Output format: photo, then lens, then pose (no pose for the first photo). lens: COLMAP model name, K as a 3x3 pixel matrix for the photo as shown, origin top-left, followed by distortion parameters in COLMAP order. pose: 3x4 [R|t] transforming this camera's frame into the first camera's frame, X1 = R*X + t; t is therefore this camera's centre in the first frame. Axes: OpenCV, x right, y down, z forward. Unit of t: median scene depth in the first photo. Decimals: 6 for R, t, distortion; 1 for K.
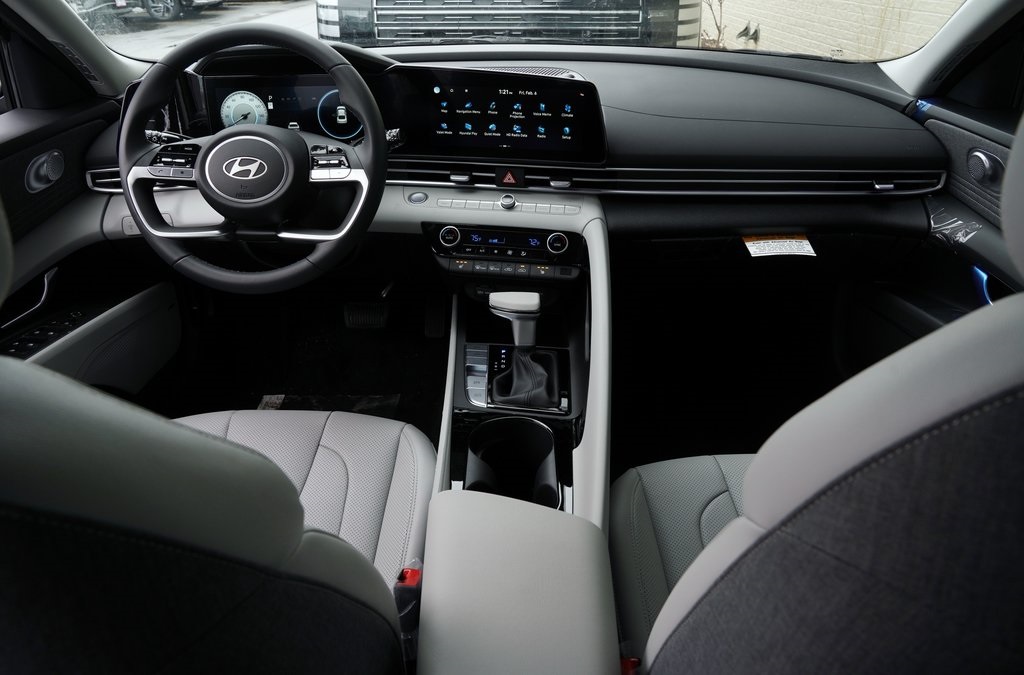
lens RADIAL K [[707.5, 0, 512.0], [0, 707.5, 337.5], [0, 0, 1]] dist [-0.128550, 0.089631]
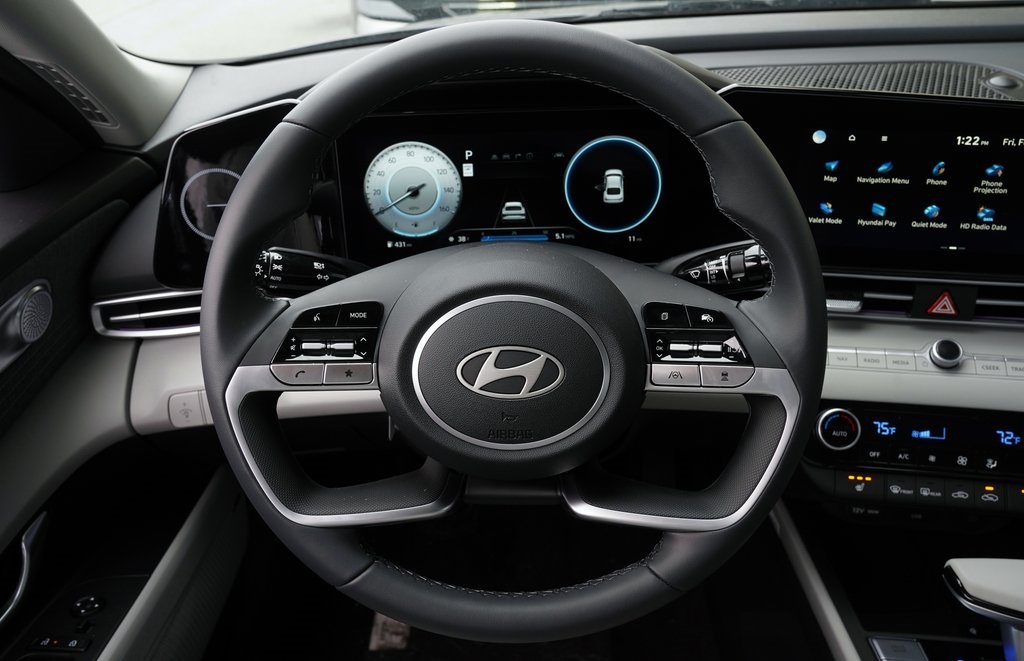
lens RADIAL K [[868.4, 0, 512.0], [0, 868.4, 330.5], [0, 0, 1]] dist [-0.081773, 0.115683]
pose [[0.999136, -0.023357, -0.034375, -0.300809], [0.023542, 0.999710, 0.004987, -0.224627], [0.034249, -0.005792, 0.999397, 0.384703]]
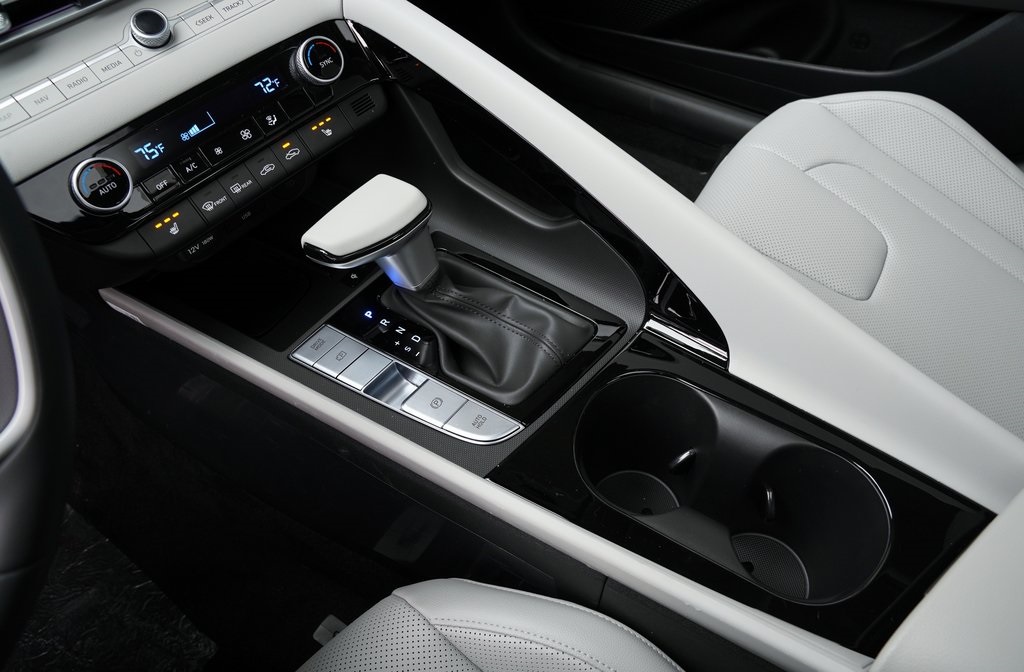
lens RADIAL K [[707.5, 0, 512.0], [0, 707.5, 336.0], [0, 0, 1]] dist [-0.128550, 0.089631]
pose [[0.539383, -0.683262, 0.492157, -0.208479], [0.439612, 0.726985, 0.527479, -0.182864], [-0.718197, -0.068155, 0.692494, 0.585337]]
